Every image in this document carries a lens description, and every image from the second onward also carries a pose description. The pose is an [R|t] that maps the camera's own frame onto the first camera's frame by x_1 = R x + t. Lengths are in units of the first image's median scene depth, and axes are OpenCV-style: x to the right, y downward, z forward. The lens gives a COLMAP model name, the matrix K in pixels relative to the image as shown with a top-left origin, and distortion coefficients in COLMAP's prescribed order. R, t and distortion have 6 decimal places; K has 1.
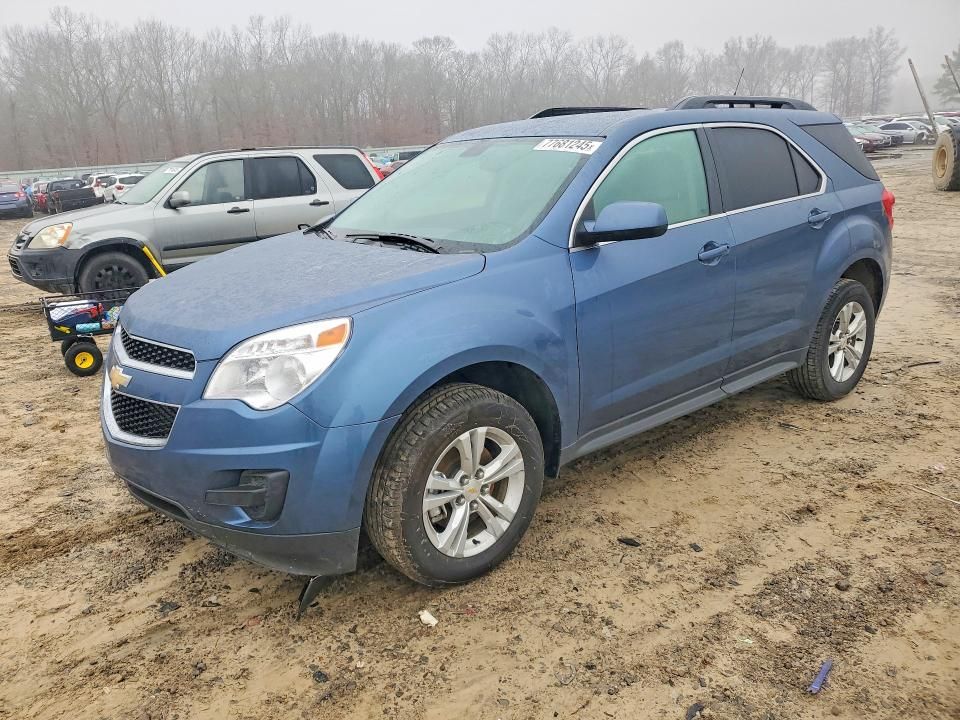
lens RADIAL K [[743.6, 0, 464.7], [0, 743.6, 359.2], [0, 0, 1]] dist [0.048390, -0.007546]
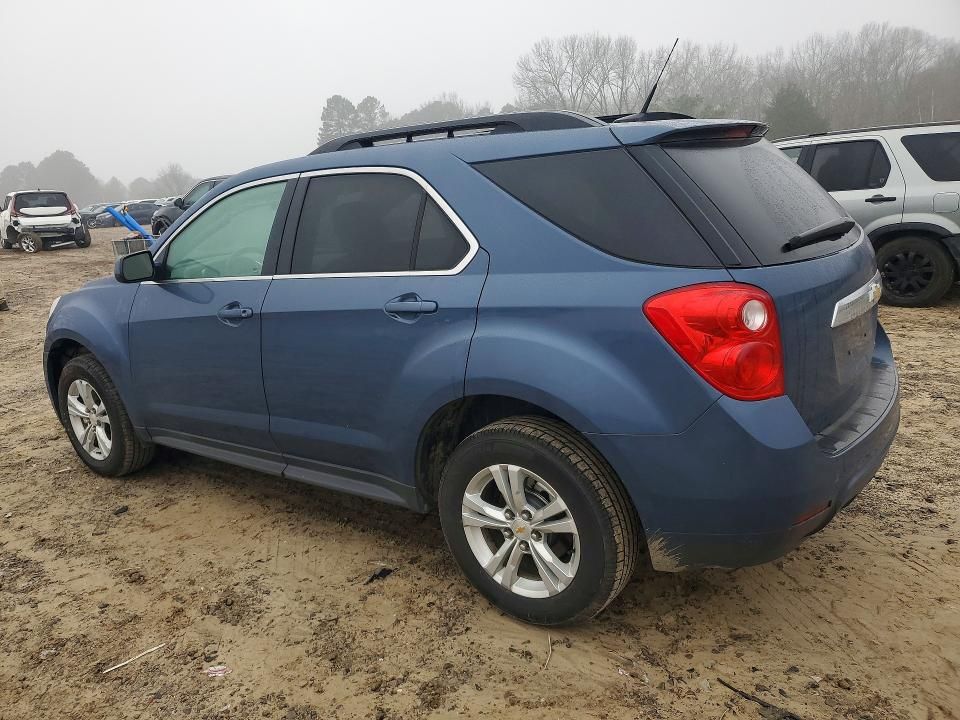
lens RADIAL K [[759.5, 0, 479.8], [0, 759.5, 370.1], [0, 0, 1]] dist [0.038493, -0.003365]
pose [[0.222514, 0.262733, -0.938860, 1.202670], [-0.192003, 0.955953, 0.222010, -0.314861], [0.955836, 0.130864, 0.263159, 0.942362]]
